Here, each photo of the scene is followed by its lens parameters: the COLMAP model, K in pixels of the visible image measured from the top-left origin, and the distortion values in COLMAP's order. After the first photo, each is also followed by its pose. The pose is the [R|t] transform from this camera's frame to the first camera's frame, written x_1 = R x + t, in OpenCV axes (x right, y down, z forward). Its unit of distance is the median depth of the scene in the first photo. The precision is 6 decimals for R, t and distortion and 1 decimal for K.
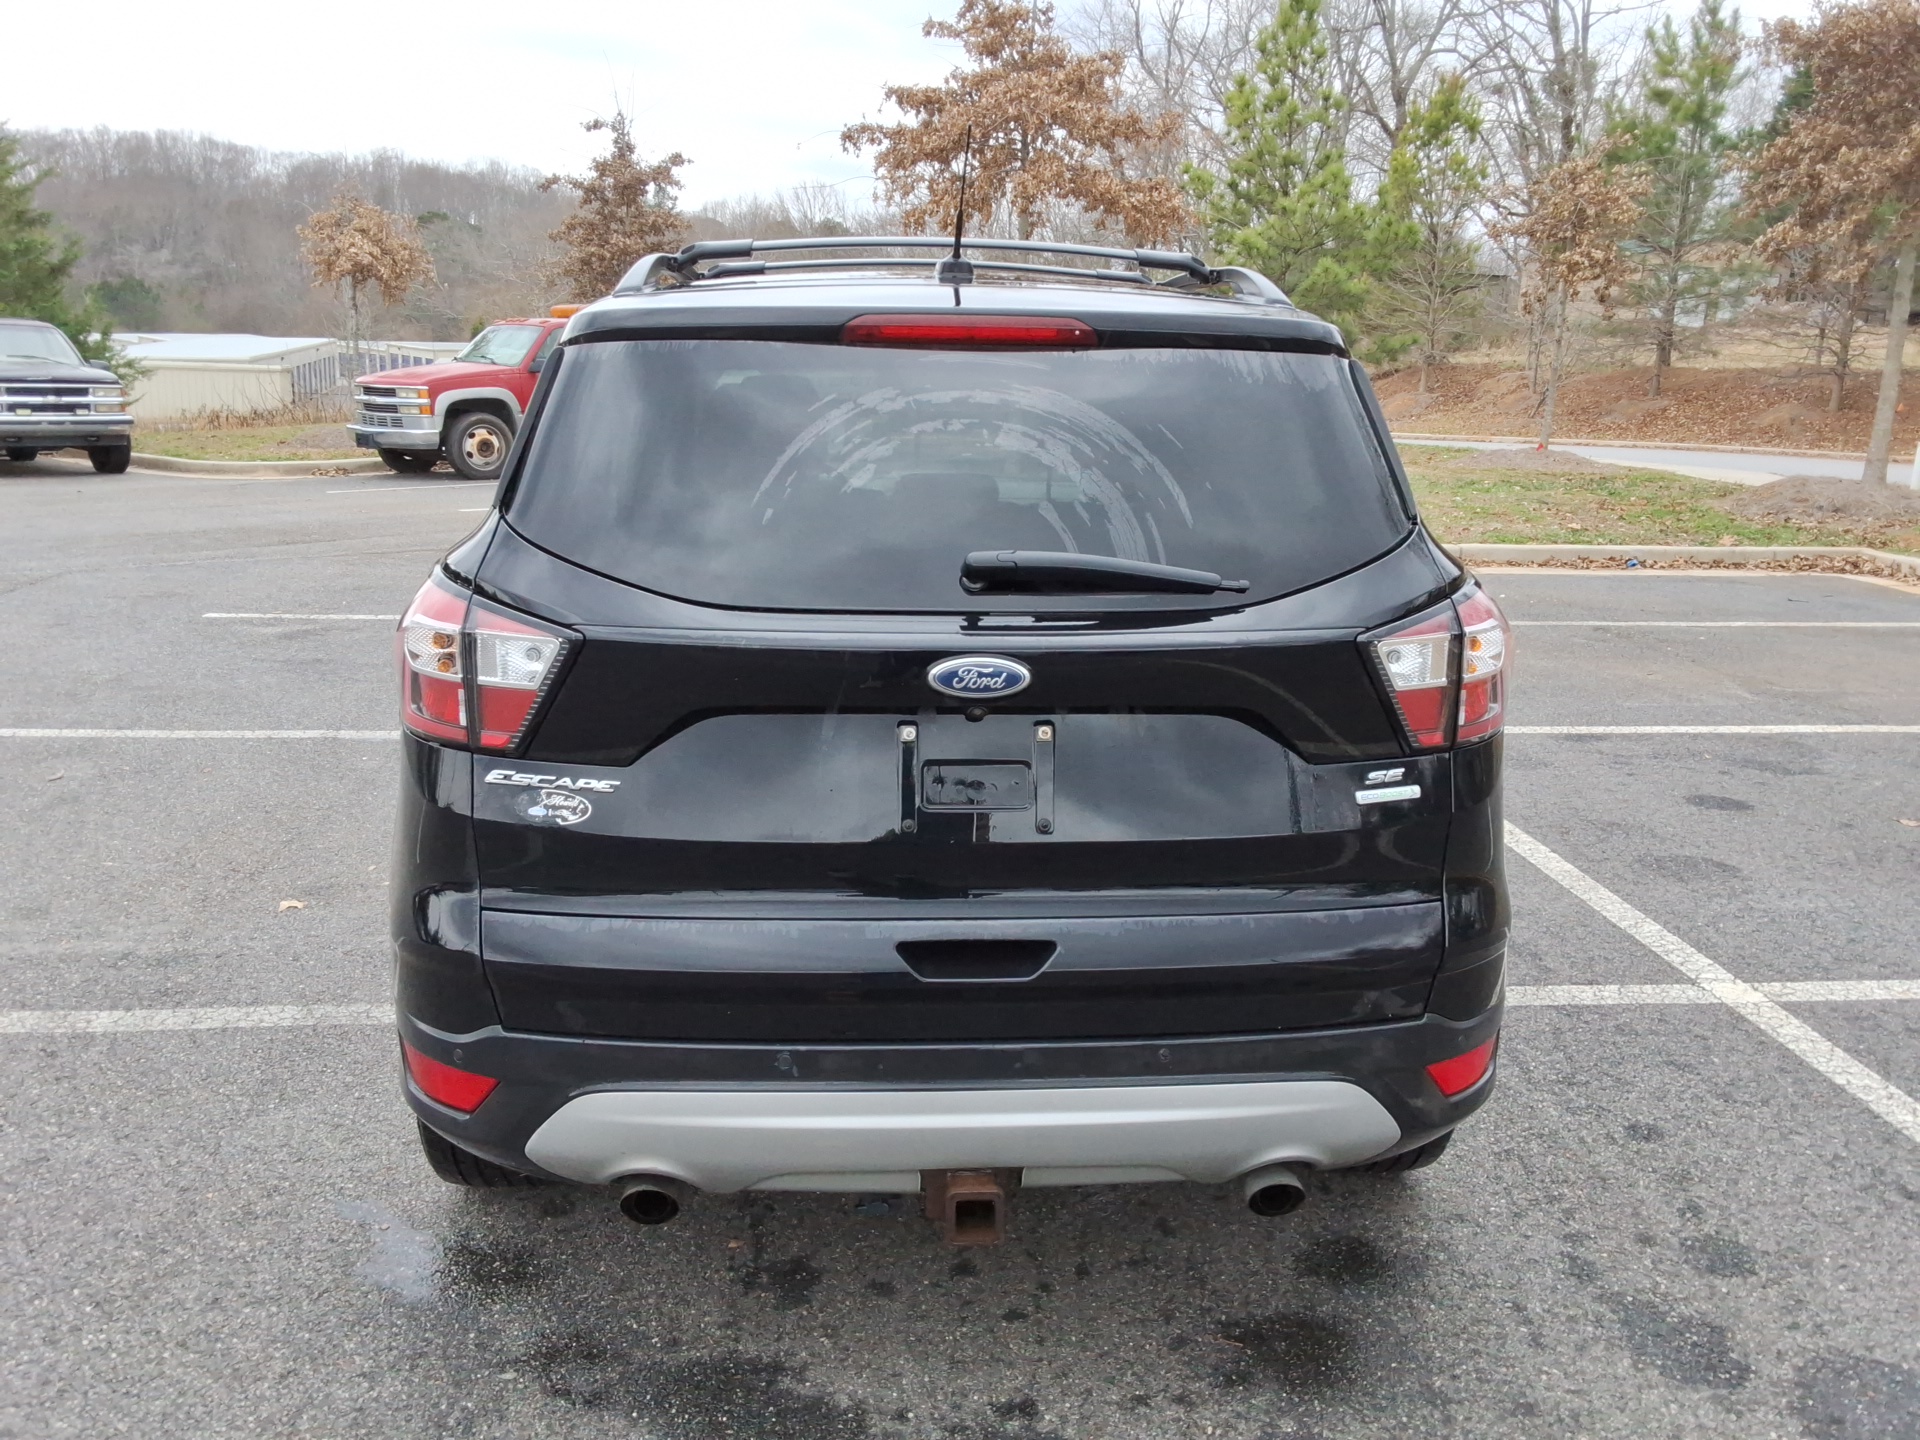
lens RADIAL K [[1559.3, 0, 970.8], [0, 1559.3, 704.9], [0, 0, 1]] dist [0.096407, -0.140357]
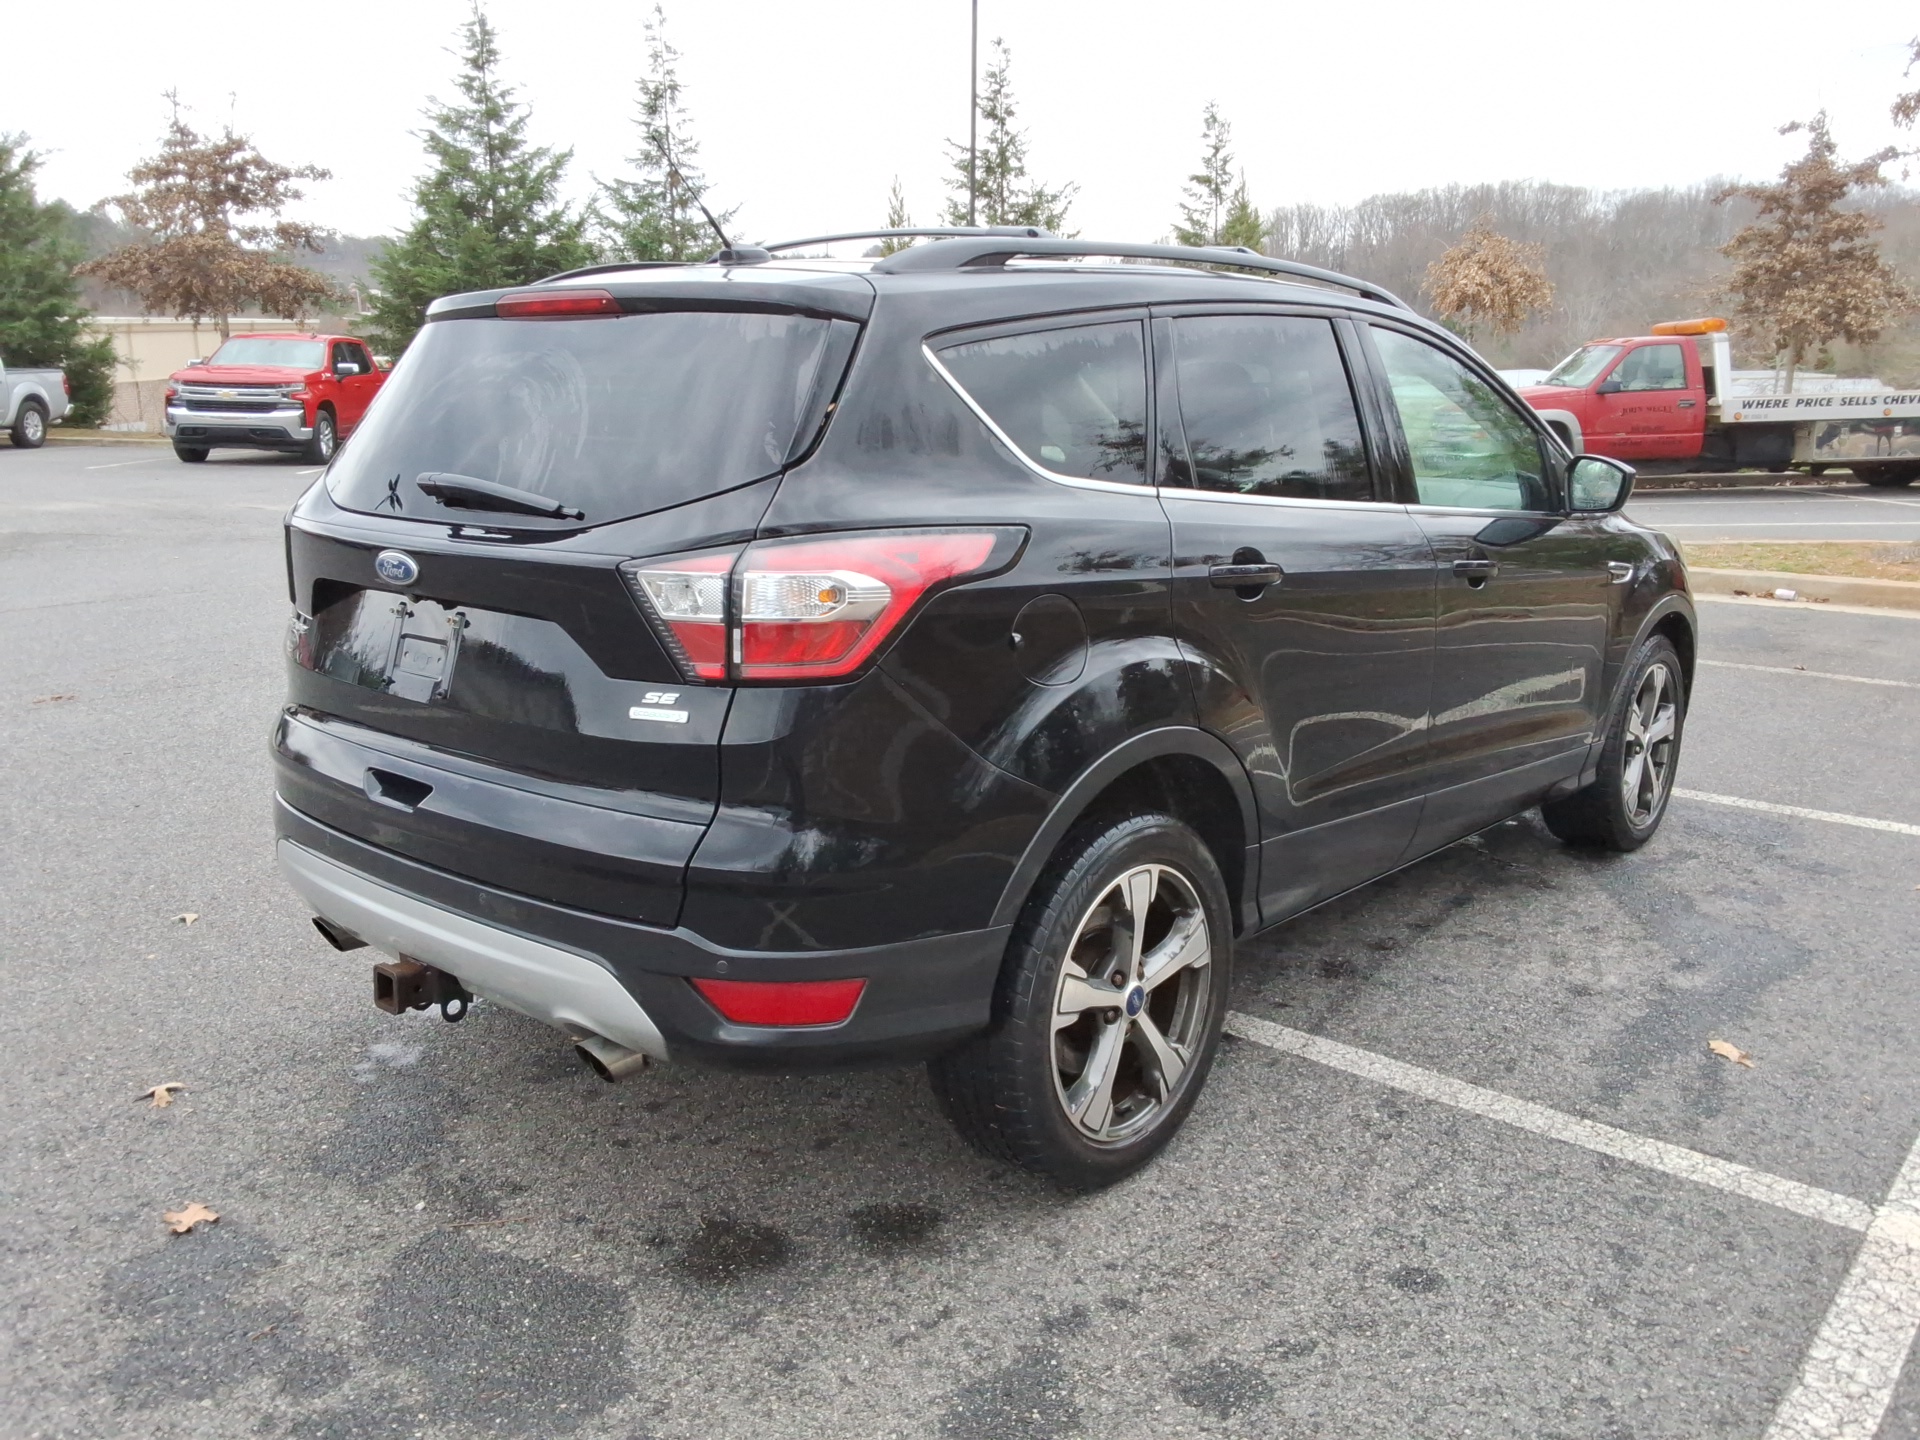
lens RADIAL K [[1559.3, 0, 970.8], [0, 1559.3, 704.9], [0, 0, 1]] dist [0.096407, -0.140357]
pose [[0.704110, 0.128800, -0.698312, 0.217582], [-0.143394, 0.988943, 0.037821, -0.004014], [0.695462, 0.073503, 0.714794, 0.069710]]
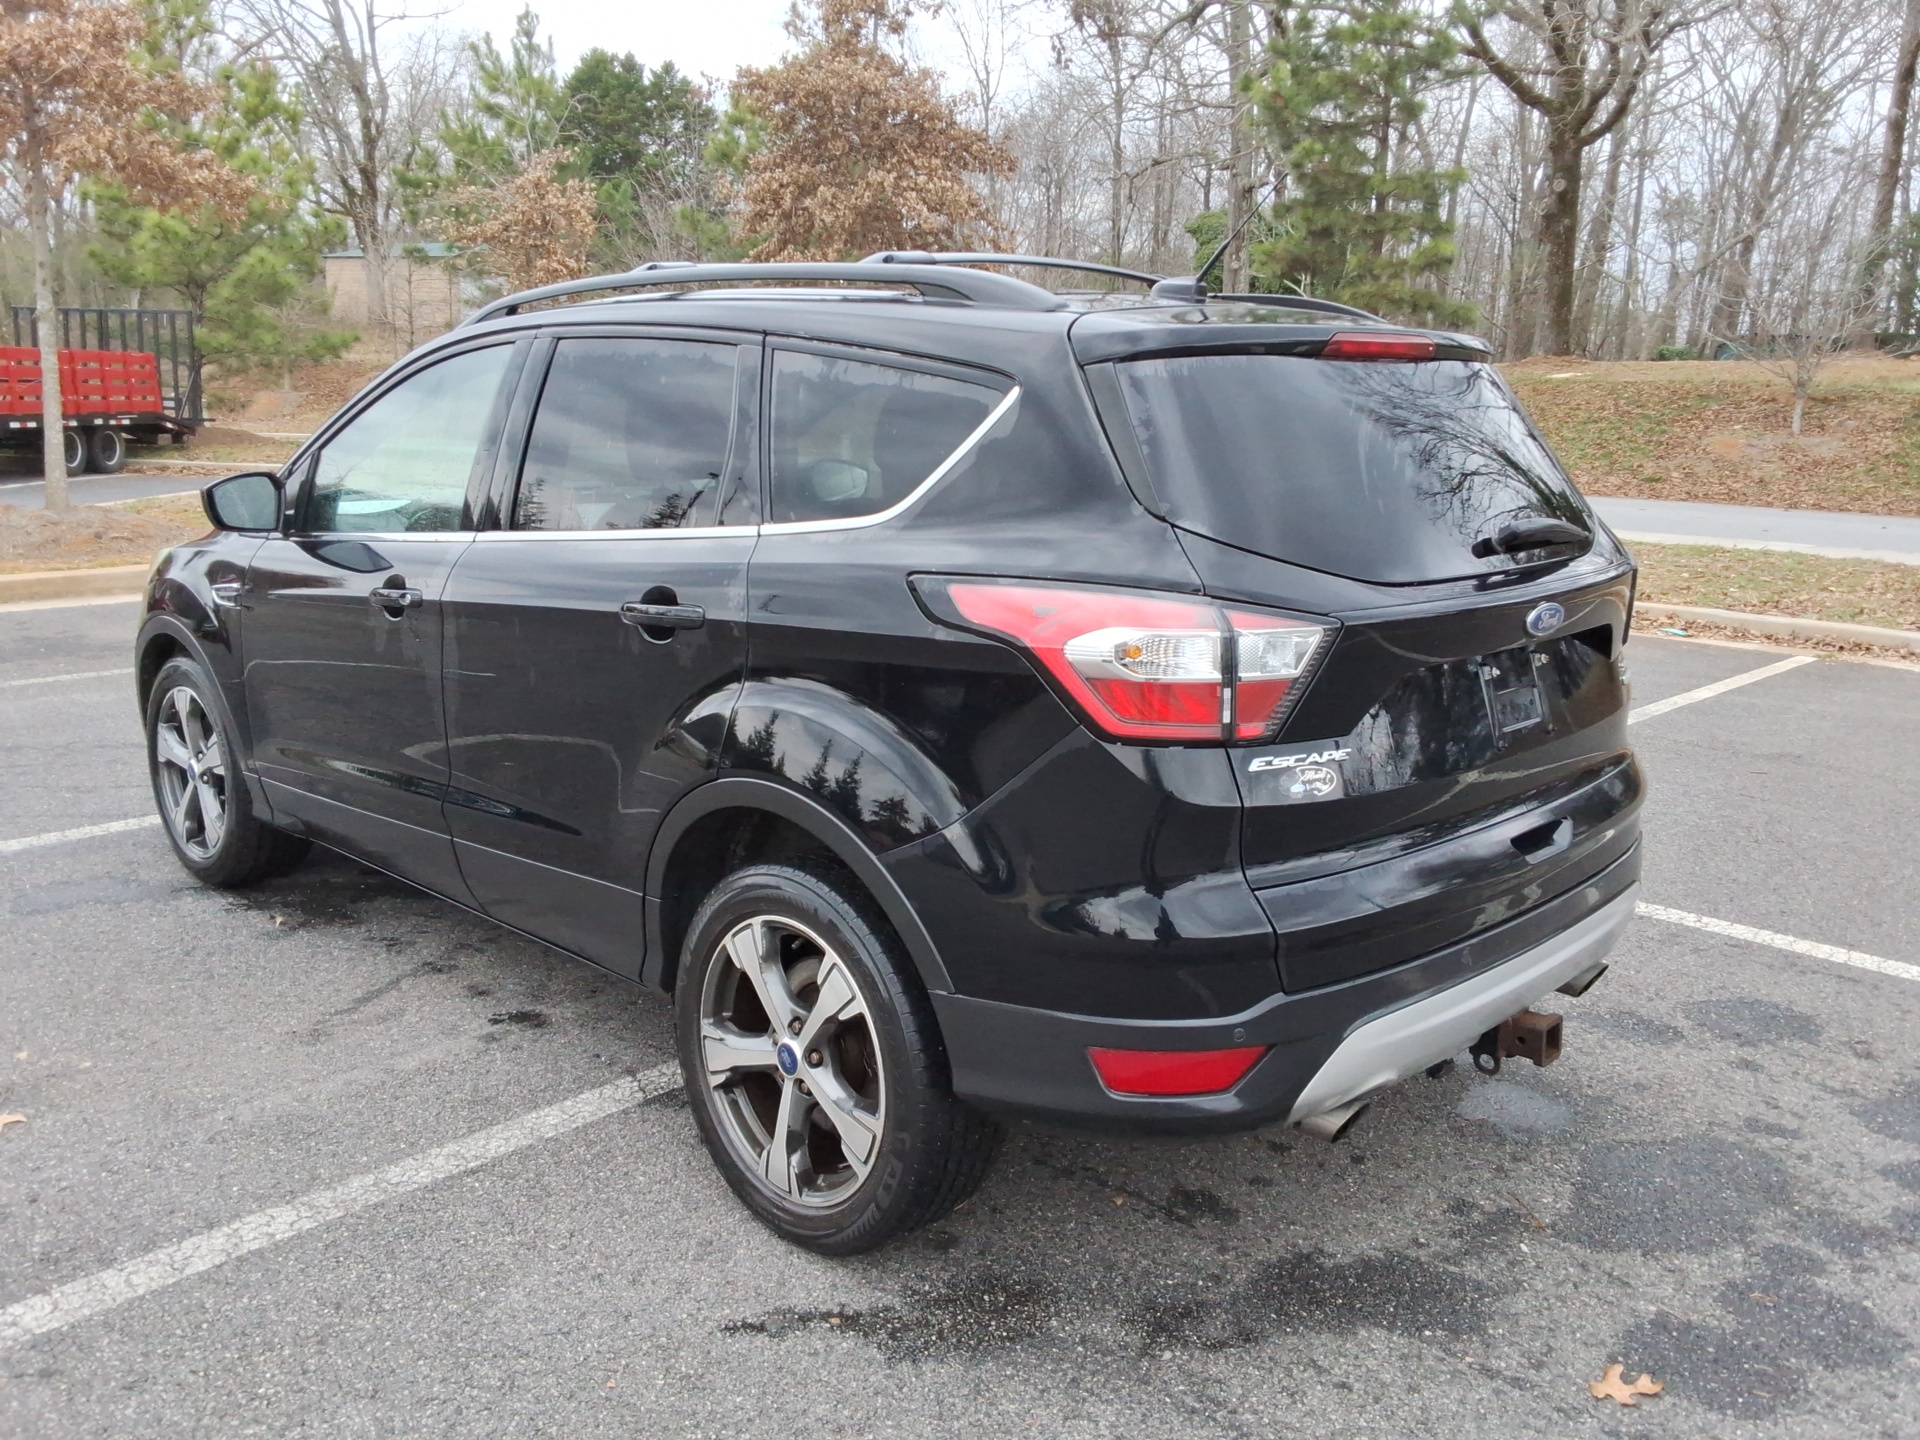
lens RADIAL K [[1559.3, 0, 970.8], [0, 1559.3, 704.9], [0, 0, 1]] dist [0.096407, -0.140357]
pose [[0.737113, -0.140451, 0.661013, -0.207831], [0.139768, 0.988699, 0.054218, -0.014508], [-0.661158, 0.052424, 0.748413, 0.059645]]
